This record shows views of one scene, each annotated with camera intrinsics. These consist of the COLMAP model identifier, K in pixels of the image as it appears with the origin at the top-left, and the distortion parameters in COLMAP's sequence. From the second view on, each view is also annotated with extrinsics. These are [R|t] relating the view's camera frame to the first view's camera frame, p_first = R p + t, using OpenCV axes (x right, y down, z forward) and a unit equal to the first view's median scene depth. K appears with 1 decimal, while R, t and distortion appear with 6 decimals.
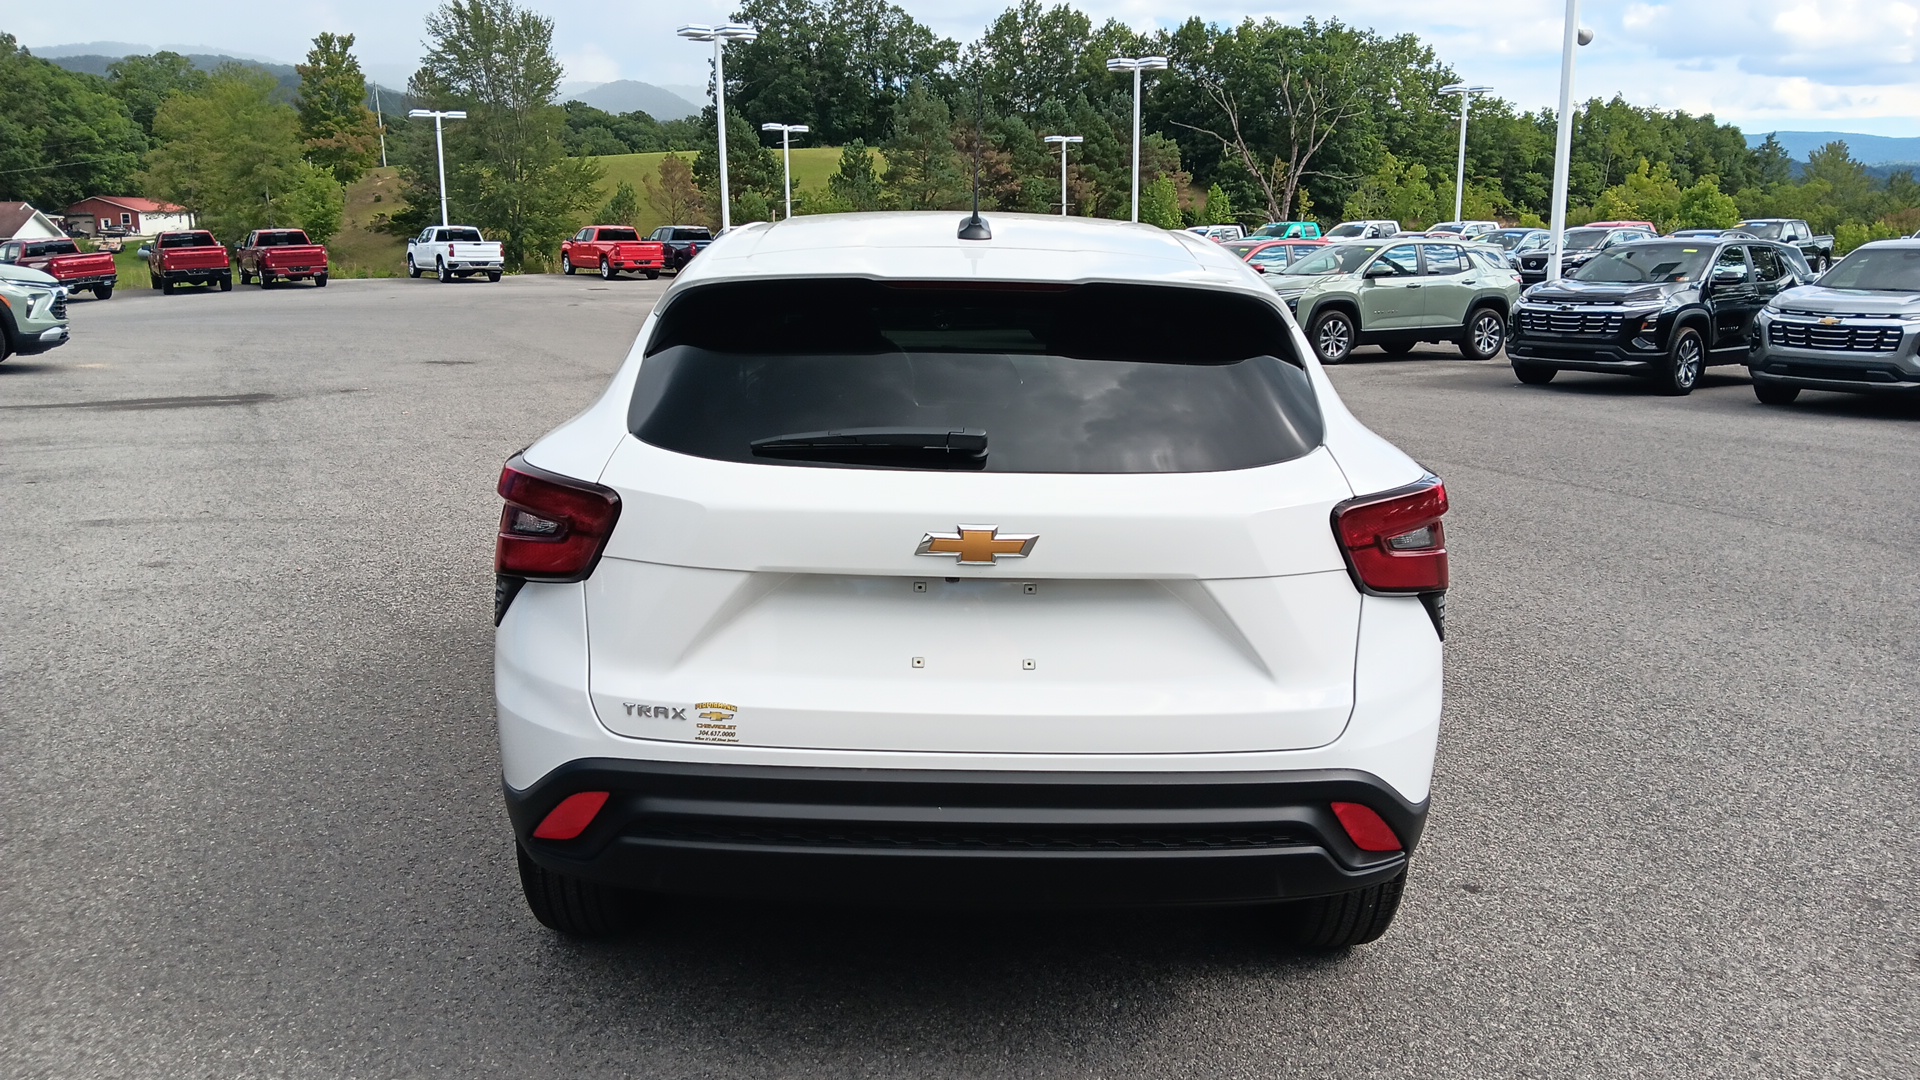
lens RADIAL K [[1556.9, 0, 960.0], [0, 1556.9, 540.0], [0, 0, 1]] dist [0.005937, -0.046149]
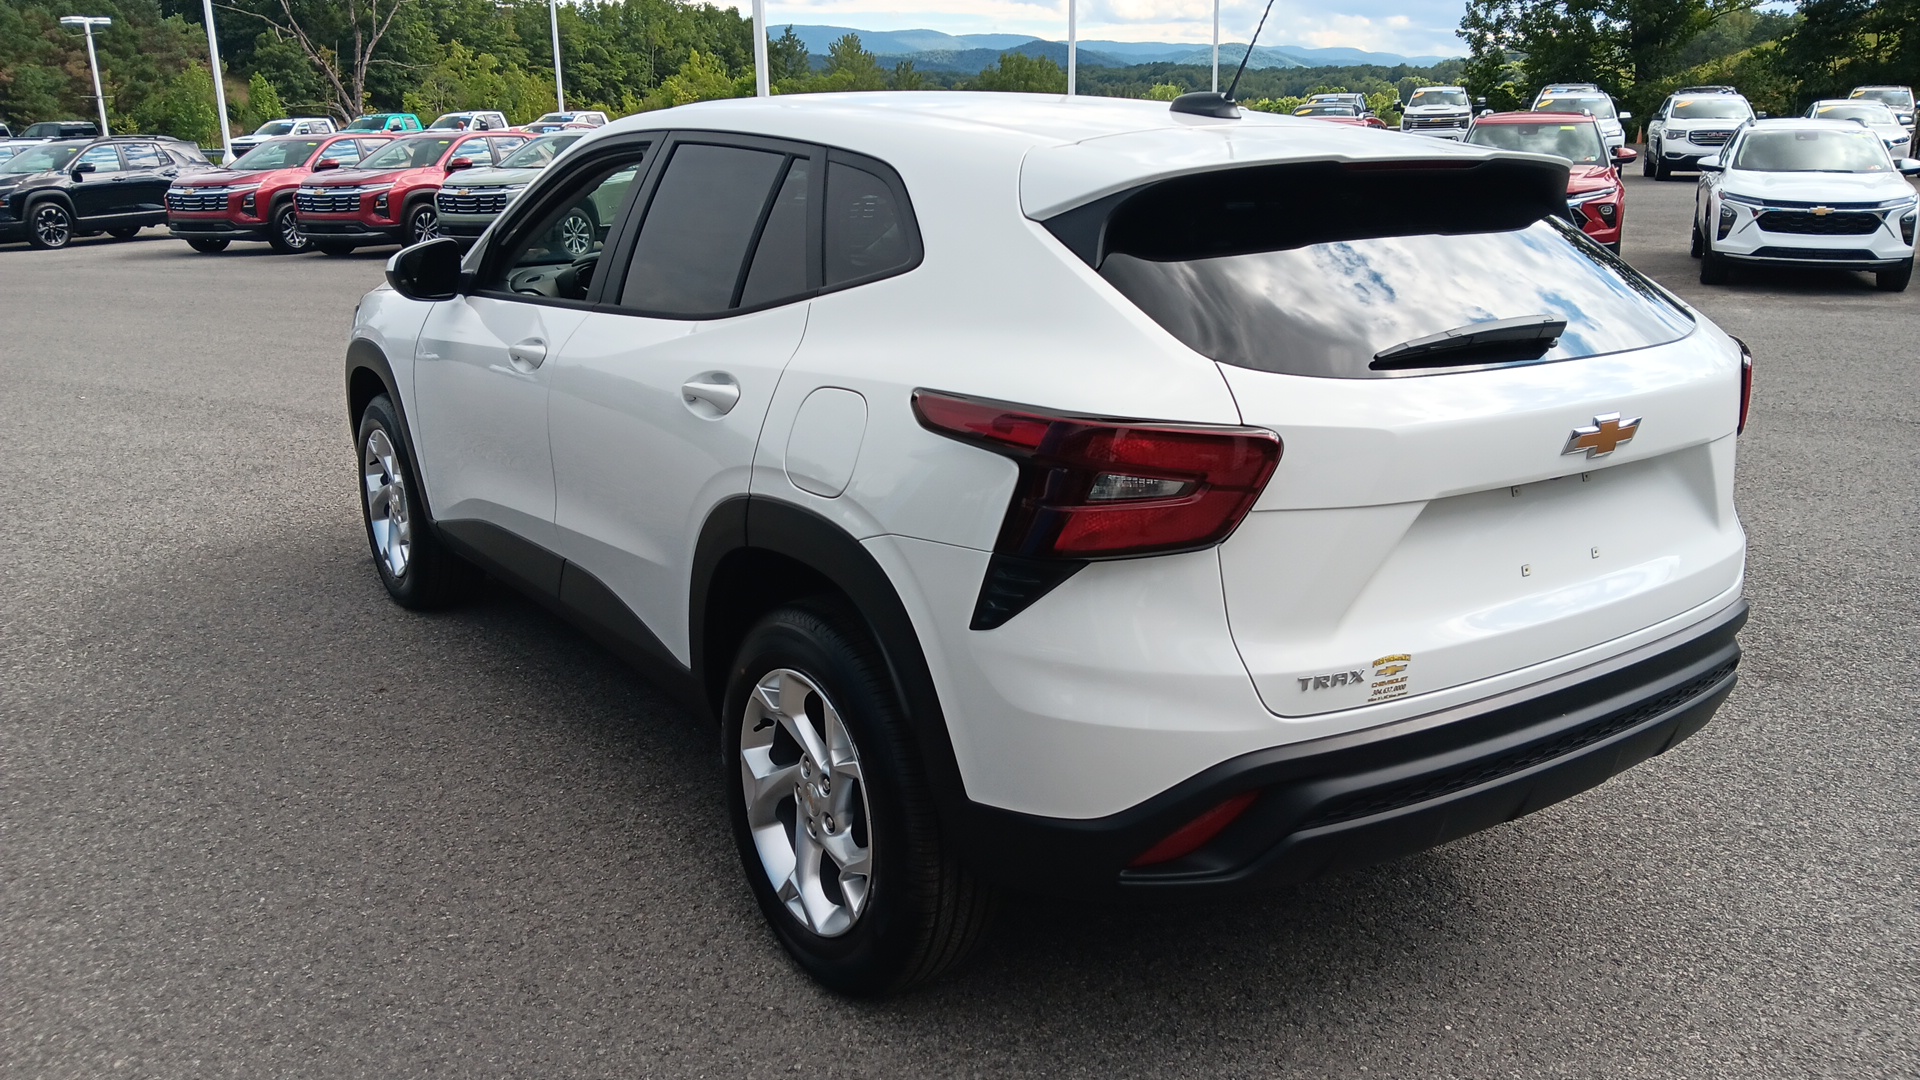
lens RADIAL K [[1536.3, 0, 960.0], [0, 1536.3, 540.0], [0, 0, 1]] dist [0.098968, -0.159466]
pose [[0.824833, -0.164138, 0.541025, -0.116064], [0.128226, 0.986304, 0.103739, -0.011464], [-0.550643, -0.016194, 0.834584, 0.058102]]
